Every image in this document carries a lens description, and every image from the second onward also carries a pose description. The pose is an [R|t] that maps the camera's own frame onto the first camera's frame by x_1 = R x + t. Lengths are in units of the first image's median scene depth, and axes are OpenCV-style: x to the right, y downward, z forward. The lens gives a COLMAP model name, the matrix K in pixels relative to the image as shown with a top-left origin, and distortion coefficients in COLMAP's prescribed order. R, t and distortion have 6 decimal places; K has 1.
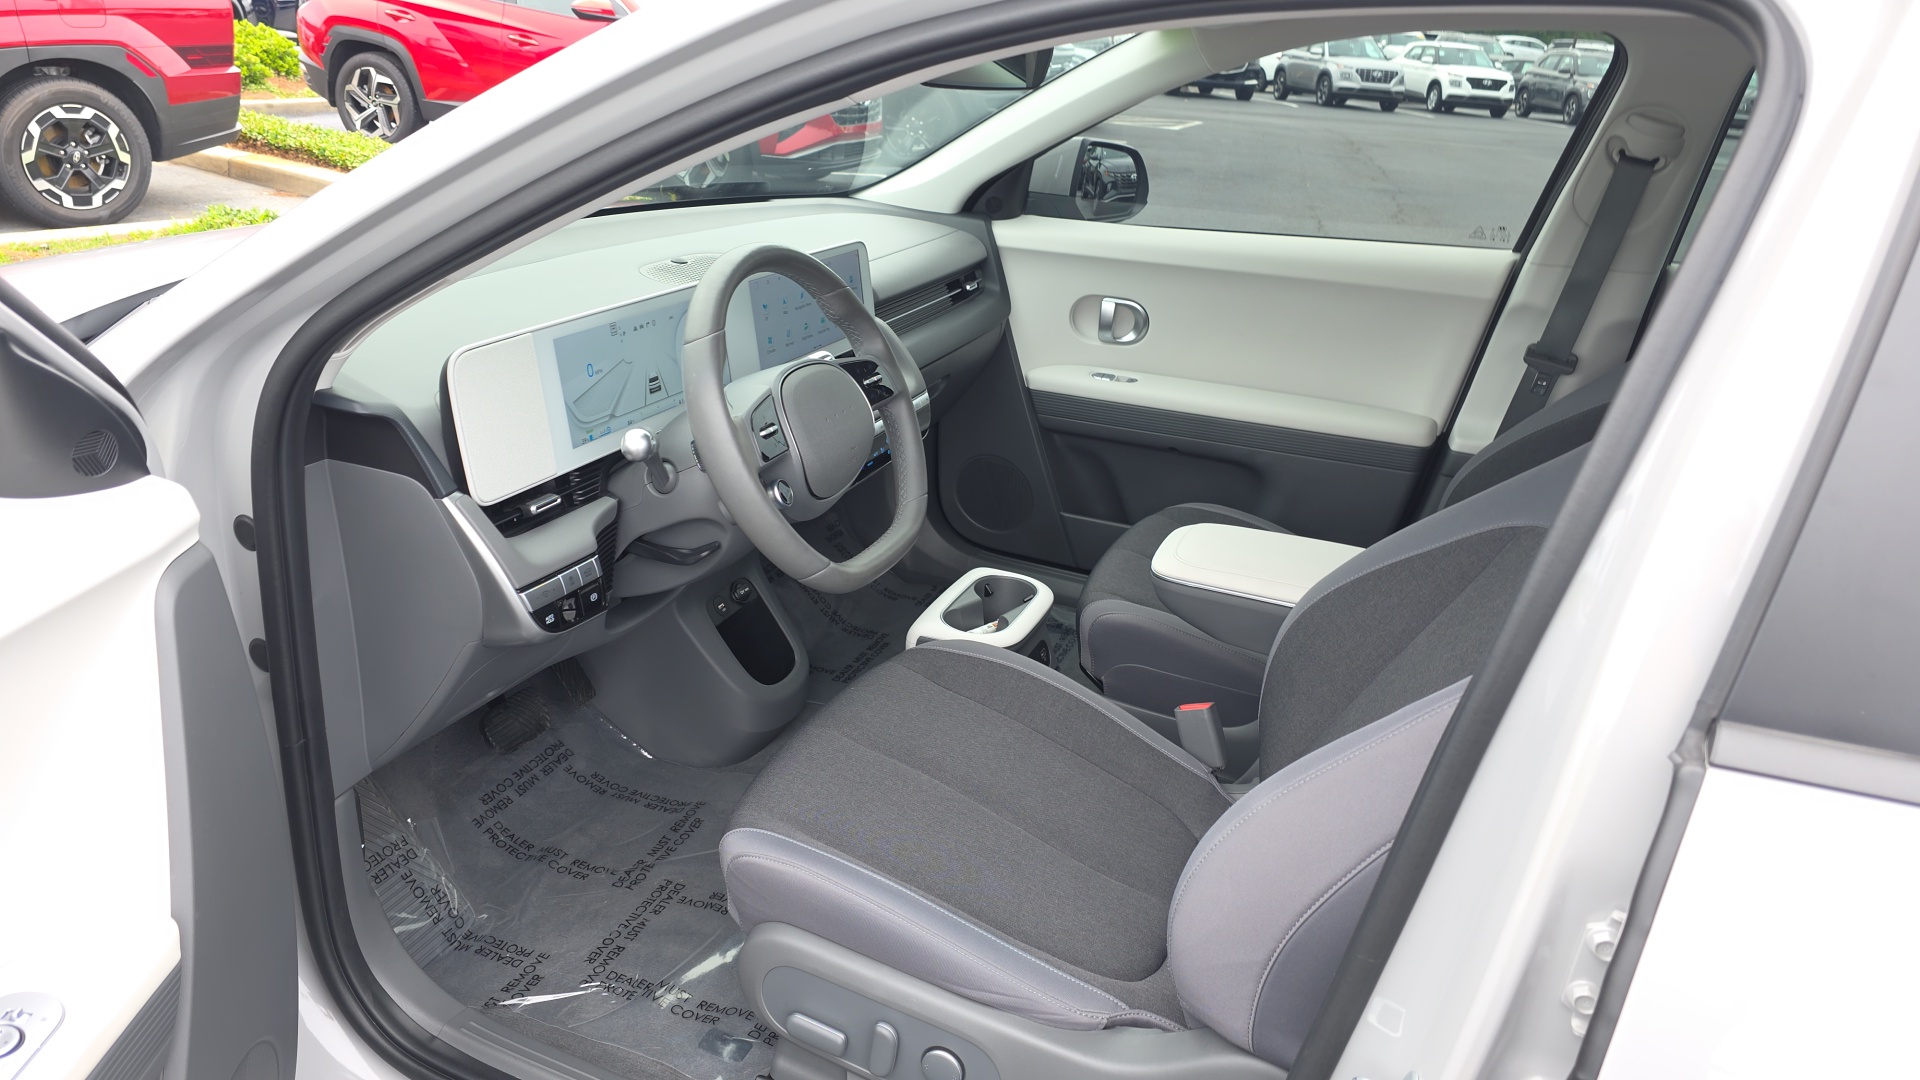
lens RADIAL K [[1250.5, 0, 960.0], [0, 1250.5, 540.0], [0, 0, 1]] dist [0.066327, -0.060406]
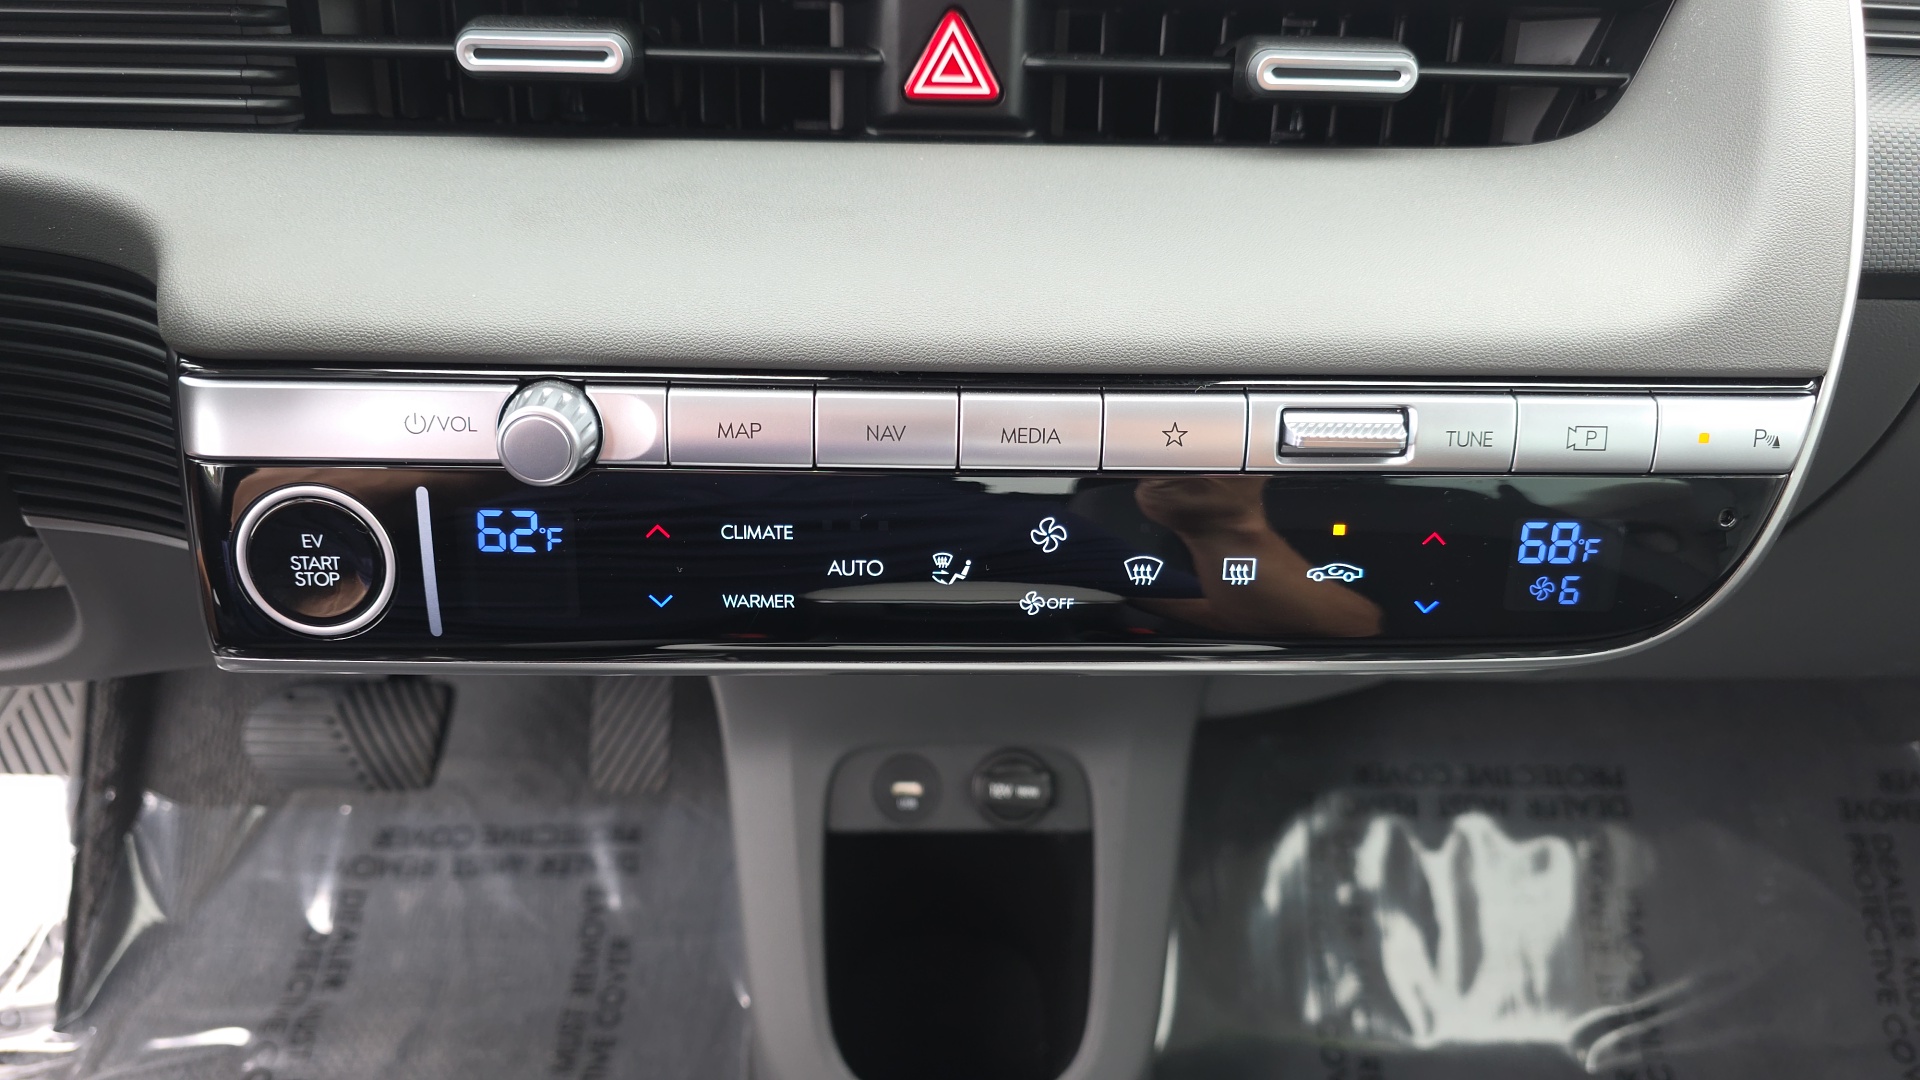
lens RADIAL K [[1334.6, 0, 943.9], [0, 1334.6, 552.9], [0, 0, 1]] dist [0.058245, -0.076457]
pose [[0.405307, 0.444033, -0.799100, 0.049888], [-0.352617, 0.882408, 0.311475, -0.088380], [0.843438, 0.155533, 0.514220, 0.643544]]
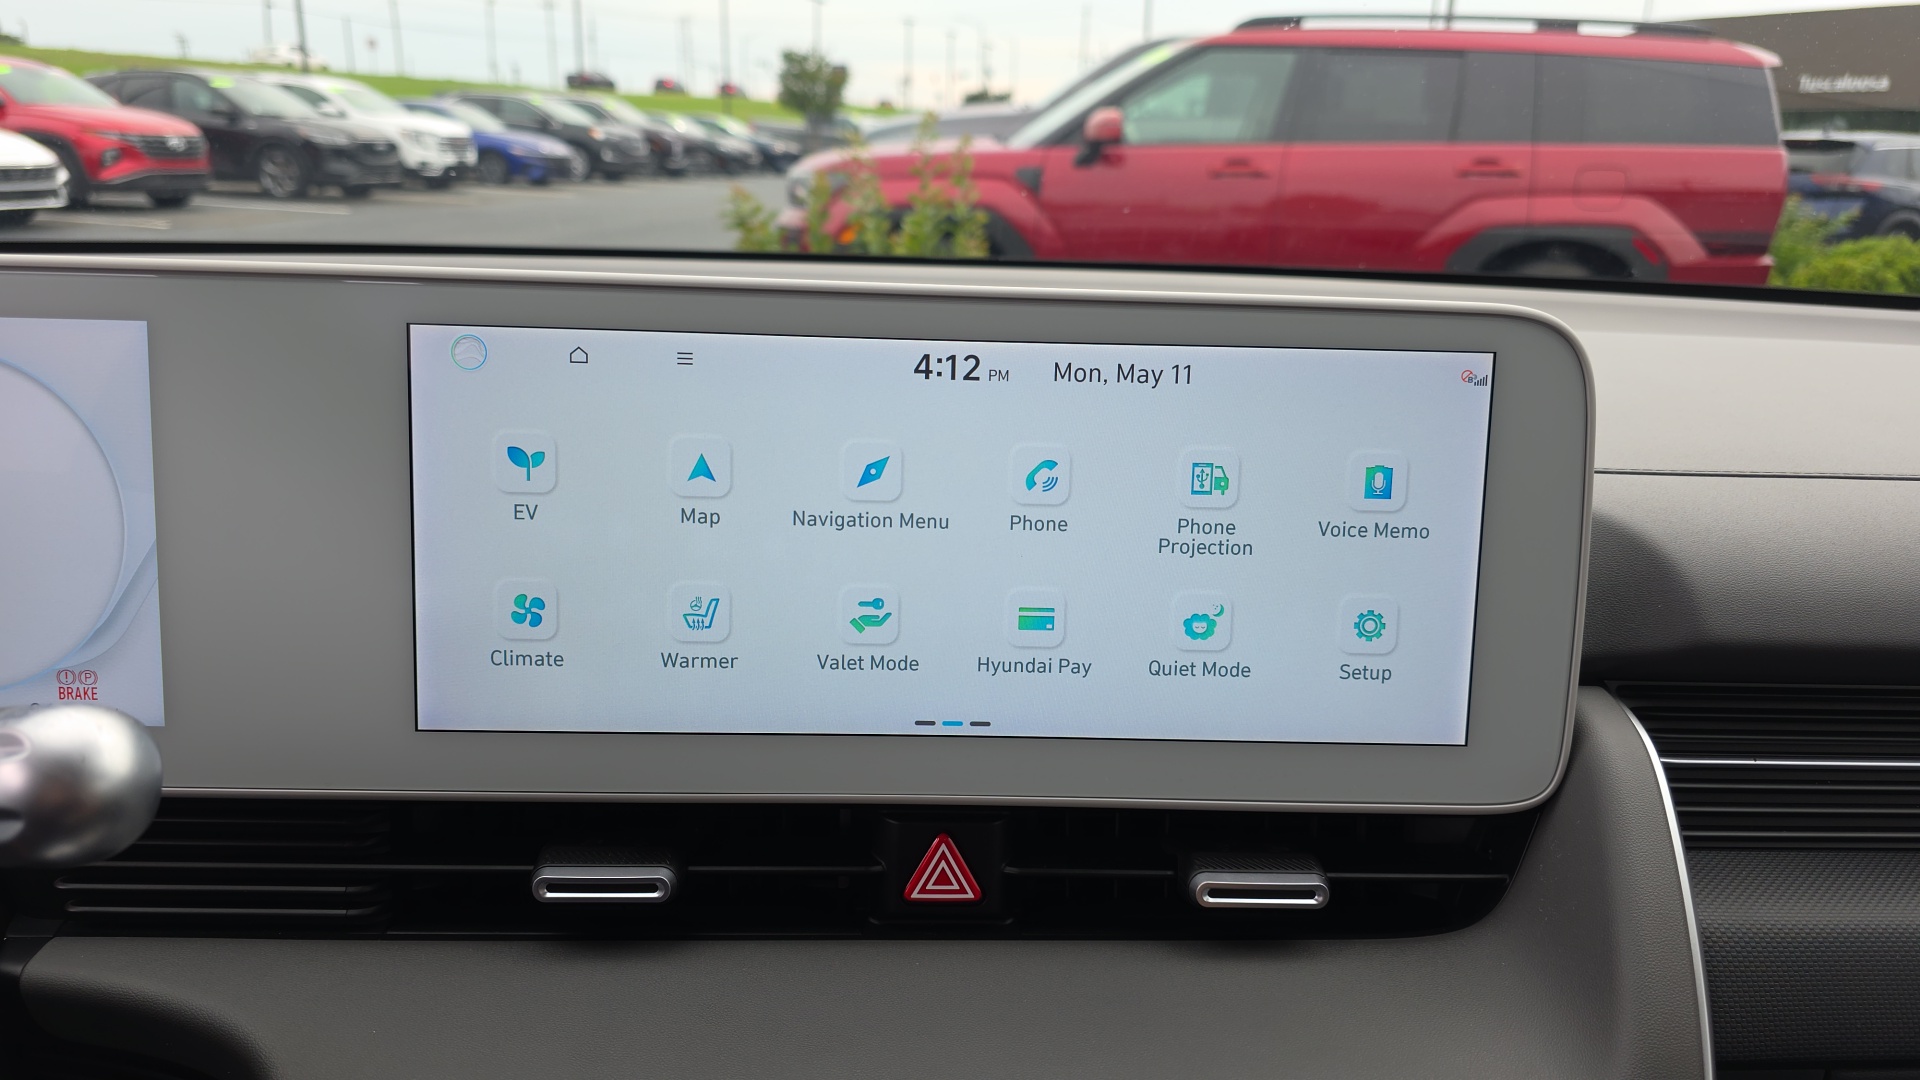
lens RADIAL K [[1315.3, 0, 930.8], [0, 1315.3, 544.4], [0, 0, 1]] dist [0.095967, -0.155719]
pose [[0.411140, 0.195660, -0.890326, 0.054755], [-0.351832, 0.935074, 0.043023, -0.133728], [0.840939, 0.295556, 0.453286, 0.620296]]
